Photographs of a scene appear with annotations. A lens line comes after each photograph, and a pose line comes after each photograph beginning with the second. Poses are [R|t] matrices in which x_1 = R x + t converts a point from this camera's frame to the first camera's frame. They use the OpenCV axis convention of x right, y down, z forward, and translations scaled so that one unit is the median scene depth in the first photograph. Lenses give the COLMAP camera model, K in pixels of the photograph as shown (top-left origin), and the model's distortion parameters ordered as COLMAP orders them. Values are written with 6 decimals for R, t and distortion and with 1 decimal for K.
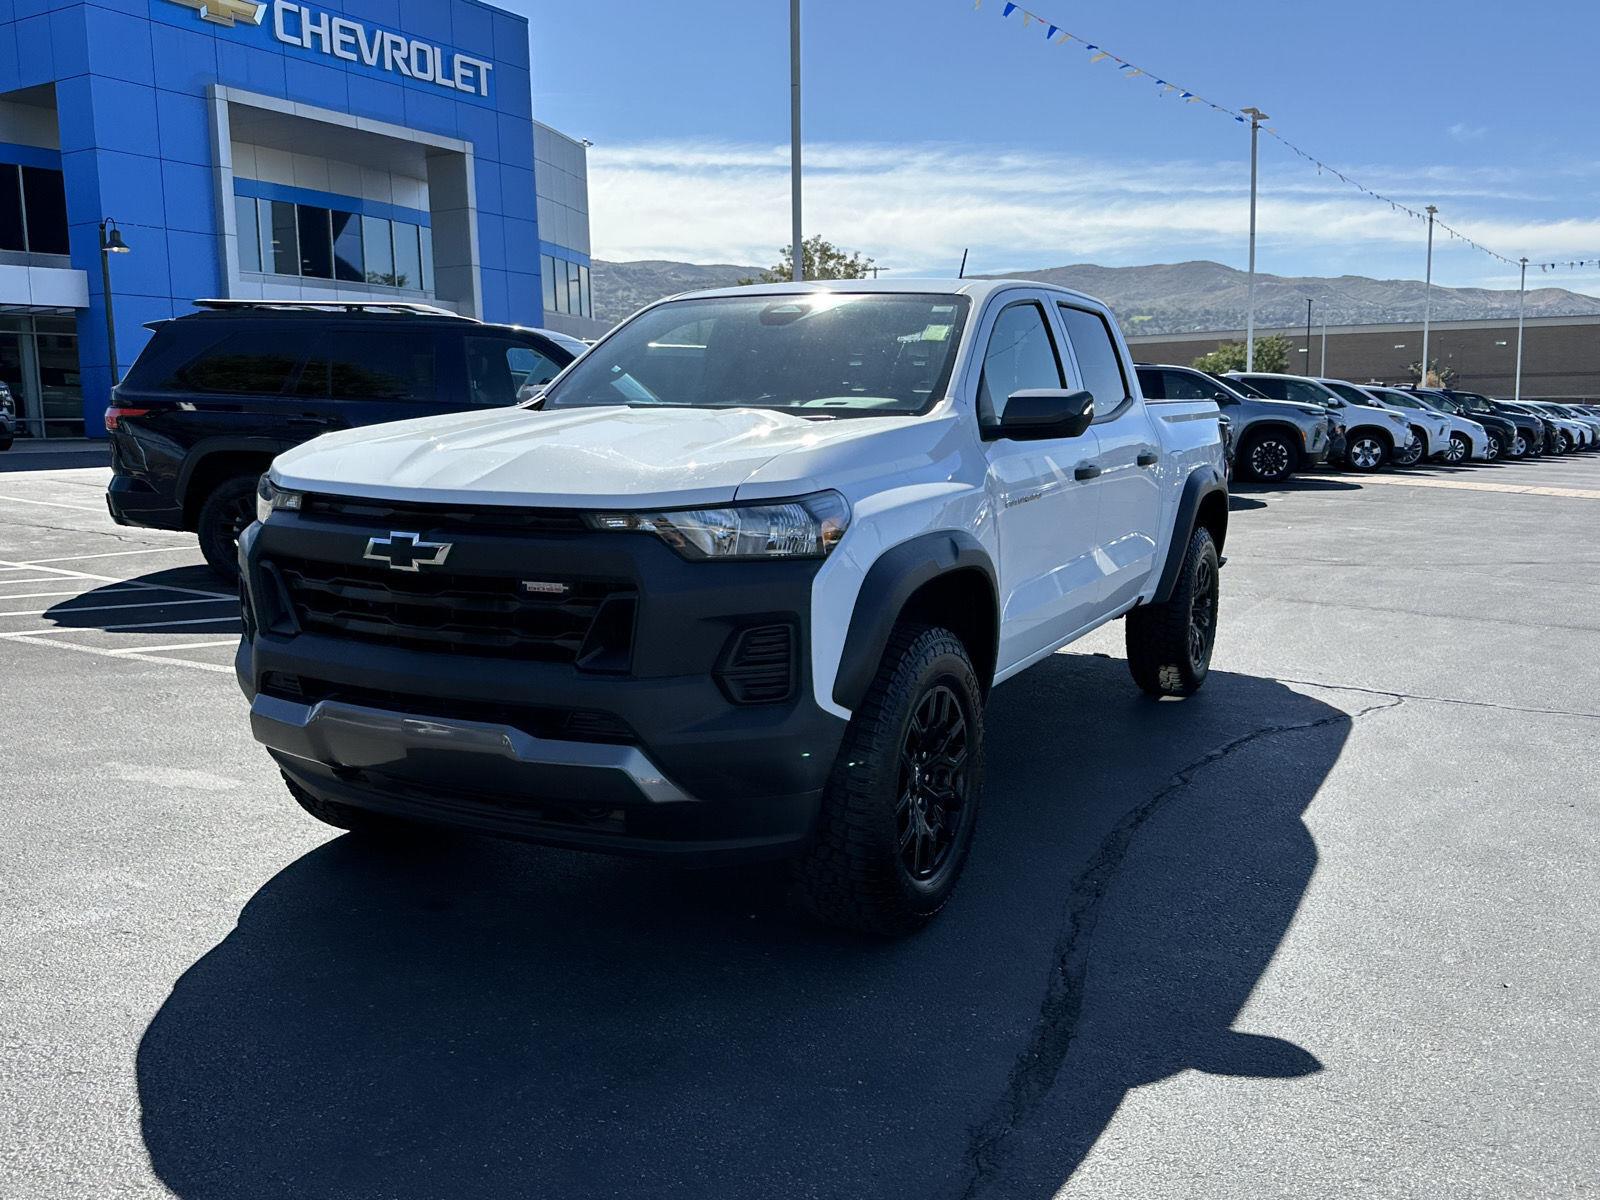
lens RADIAL K [[1387.9, 0, 811.9], [0, 1387.9, 596.1], [0, 0, 1]] dist [0.130518, -0.238587]
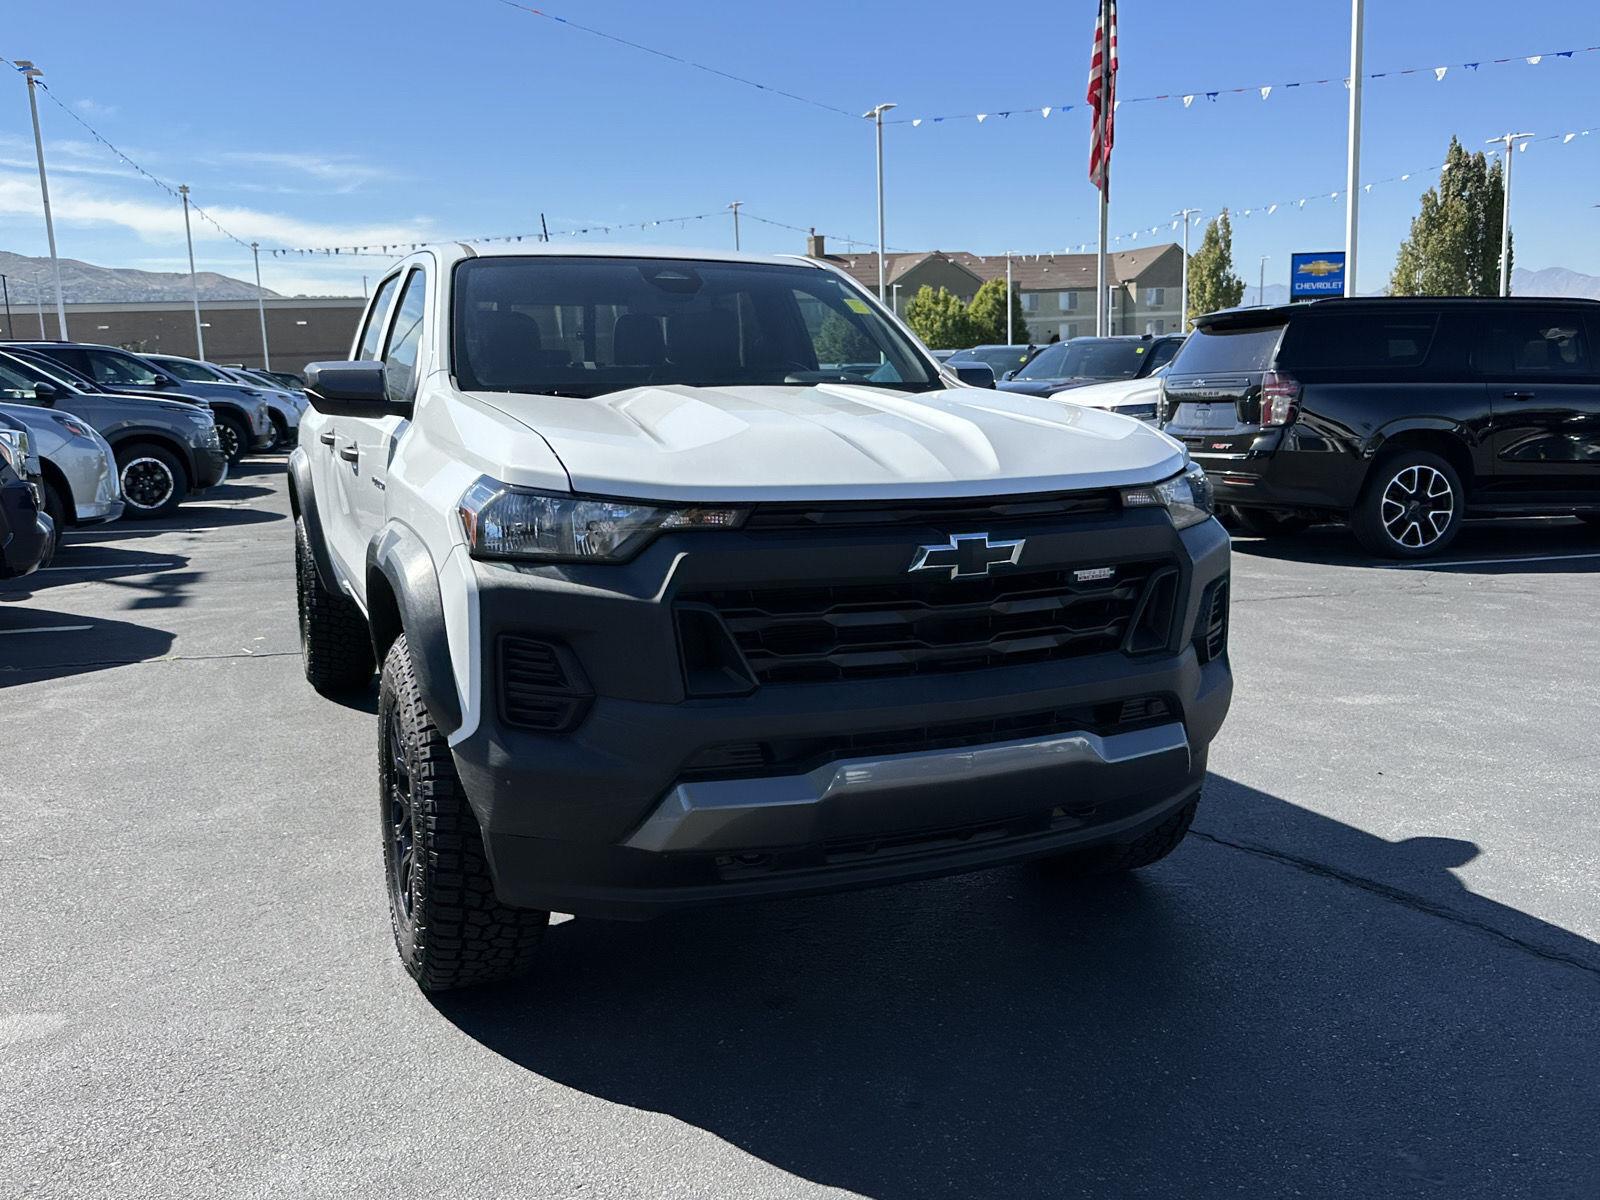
lens RADIAL K [[1387.9, 0, 804.3], [0, 1387.9, 605.8], [0, 0, 1]] dist [0.130518, -0.238587]
pose [[0.645641, -0.140228, 0.750656, -0.108874], [0.125801, 0.989096, 0.076569, -0.008712], [-0.753208, 0.044997, 0.656242, 0.057662]]
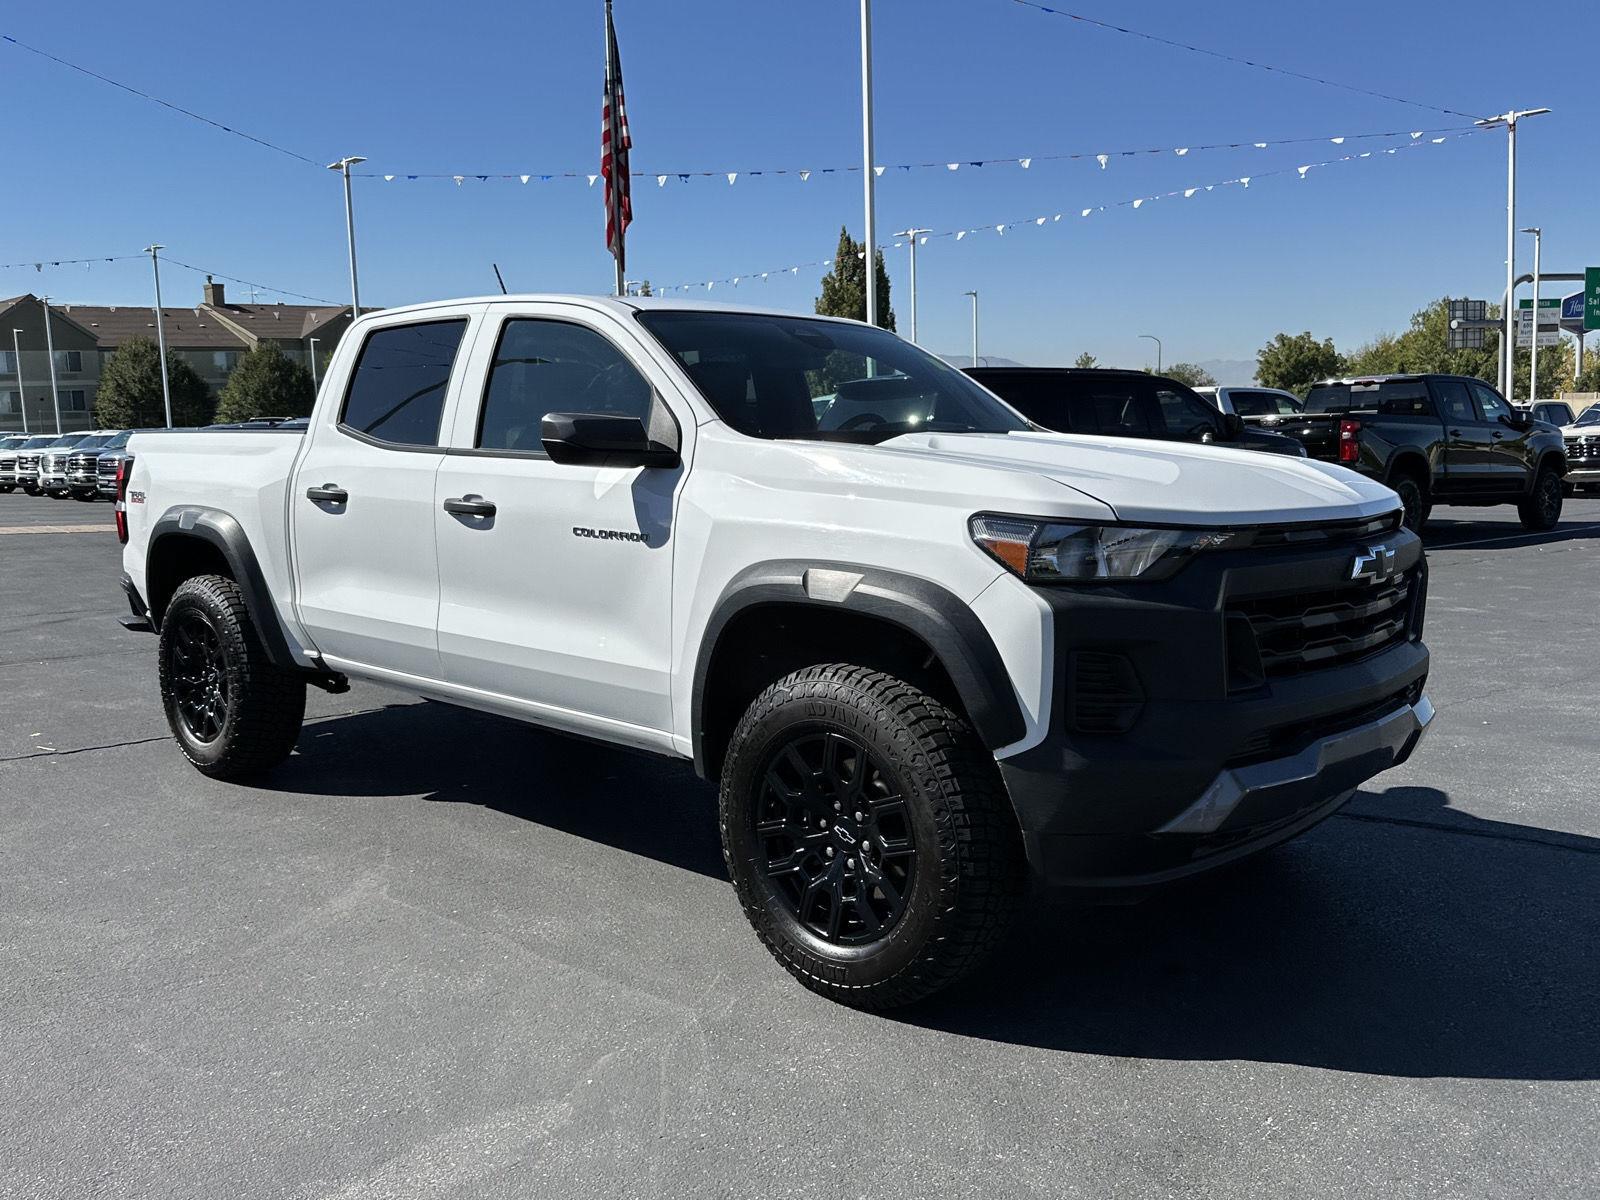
lens RADIAL K [[1387.9, 0, 802.6], [0, 1387.9, 591.4], [0, 0, 1]] dist [0.130518, -0.238587]
pose [[0.280408, -0.122943, 0.951975, -0.154804], [0.150620, 0.985113, 0.082857, -0.017941], [-0.947990, 0.120153, 0.294752, 0.120564]]
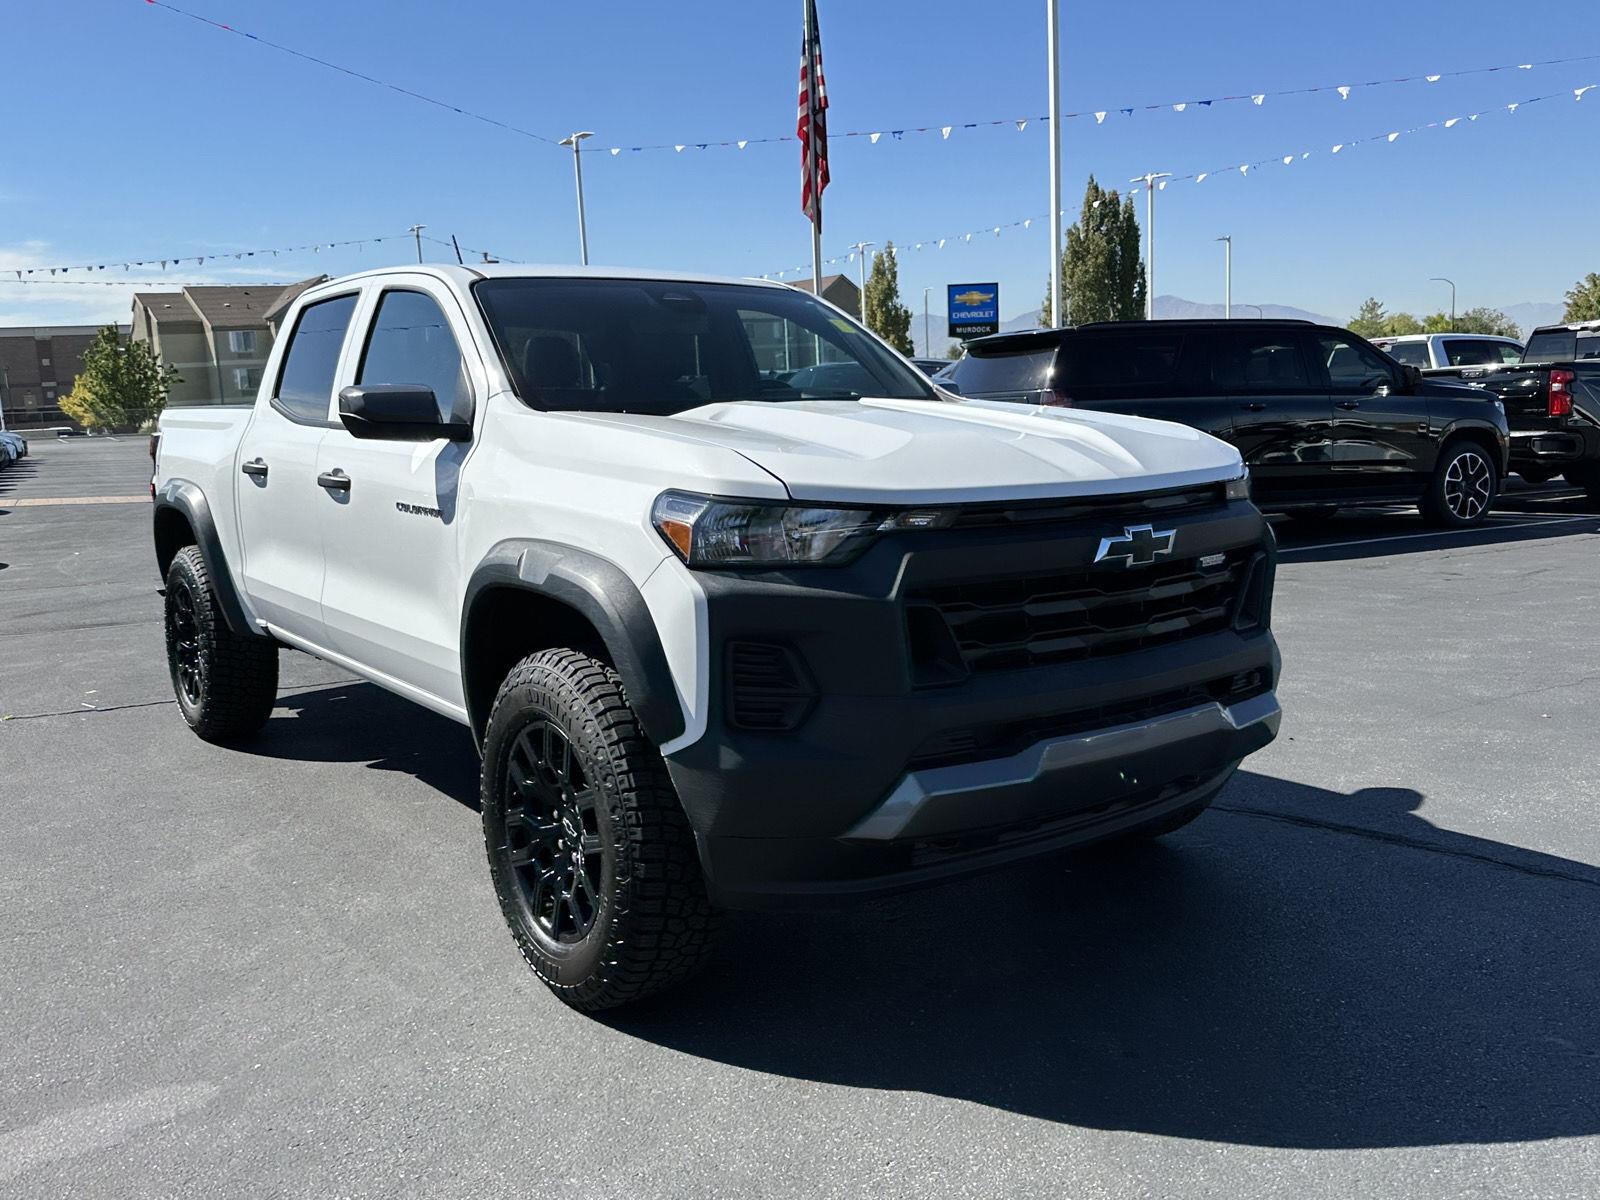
lens RADIAL K [[1387.9, 0, 805.2], [0, 1387.9, 593.5], [0, 0, 1]] dist [0.130518, -0.238587]
pose [[0.452133, -0.146970, 0.879759, -0.132827], [0.159075, 0.983805, 0.082598, -0.012392], [-0.877651, 0.102602, 0.468190, 0.083952]]
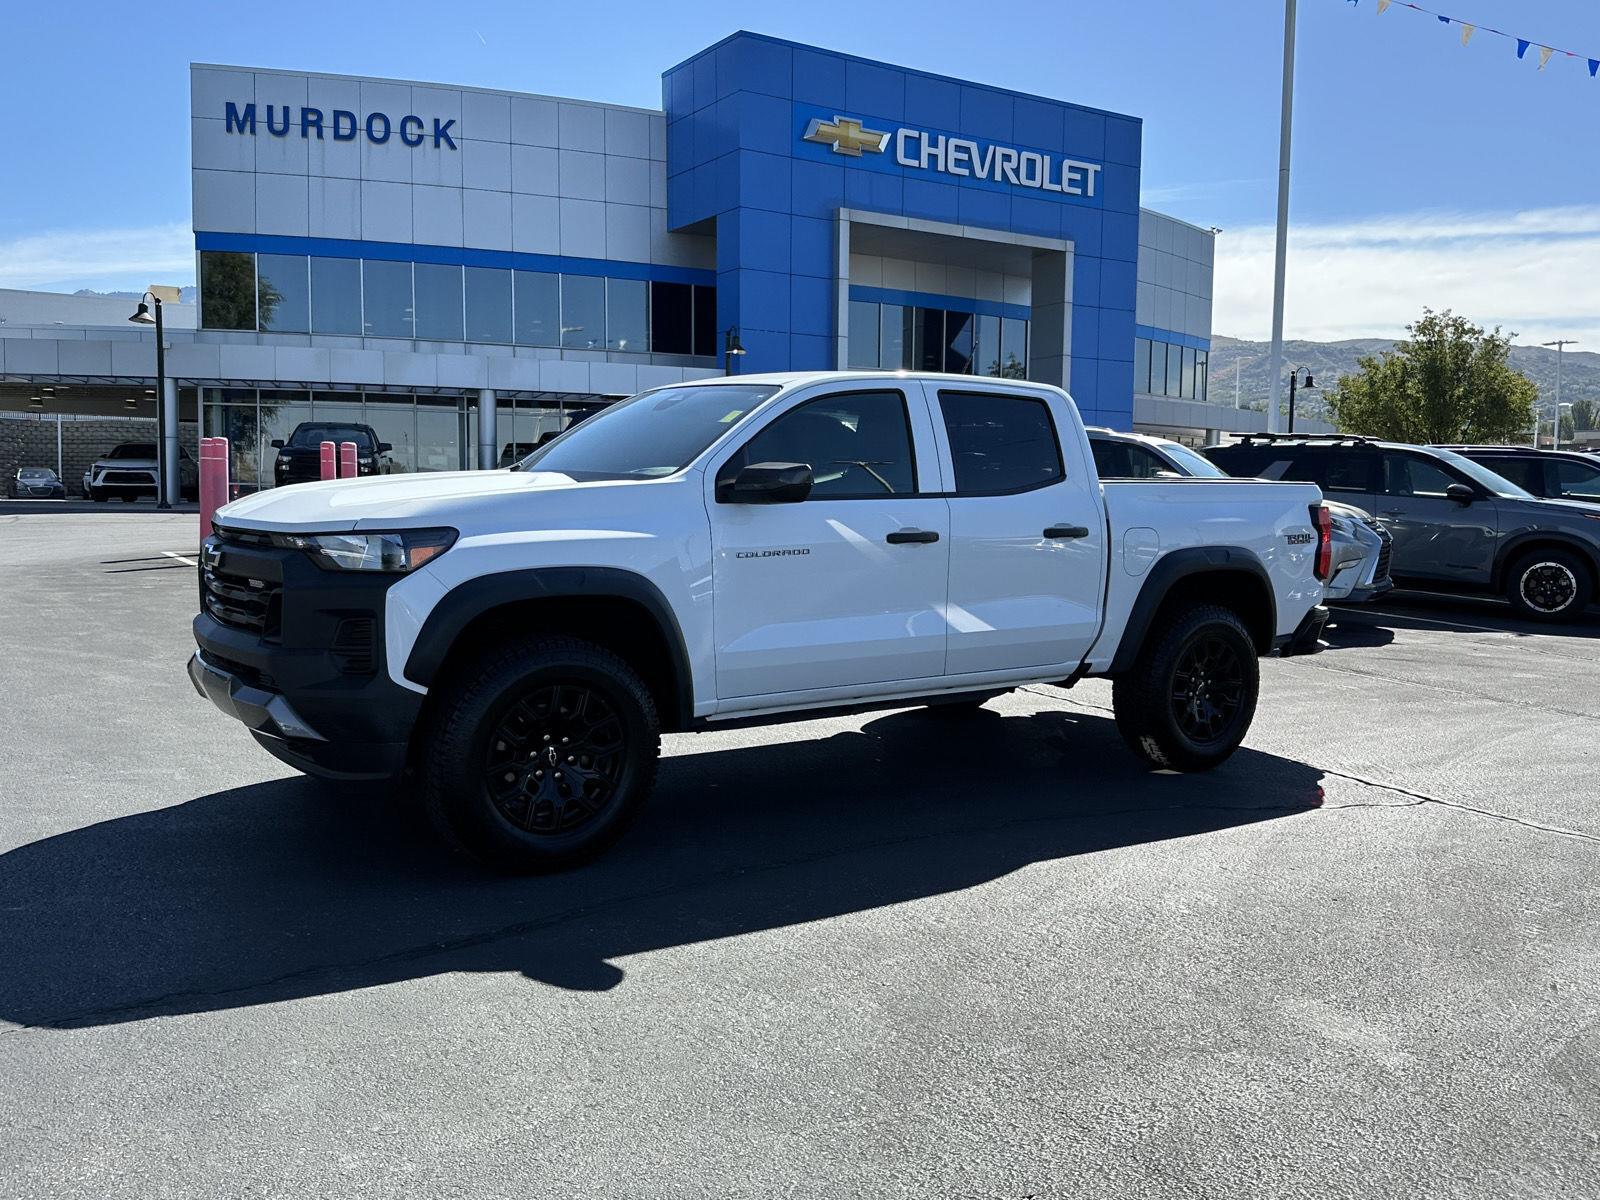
lens RADIAL K [[1387.9, 0, 813.3], [0, 1387.9, 585.7], [0, 0, 1]] dist [0.130518, -0.238587]
pose [[0.887251, 0.053967, -0.458120, 0.109448], [-0.084091, 0.995414, -0.045600, 0.001498], [0.453558, 0.078982, 0.887720, -0.006469]]
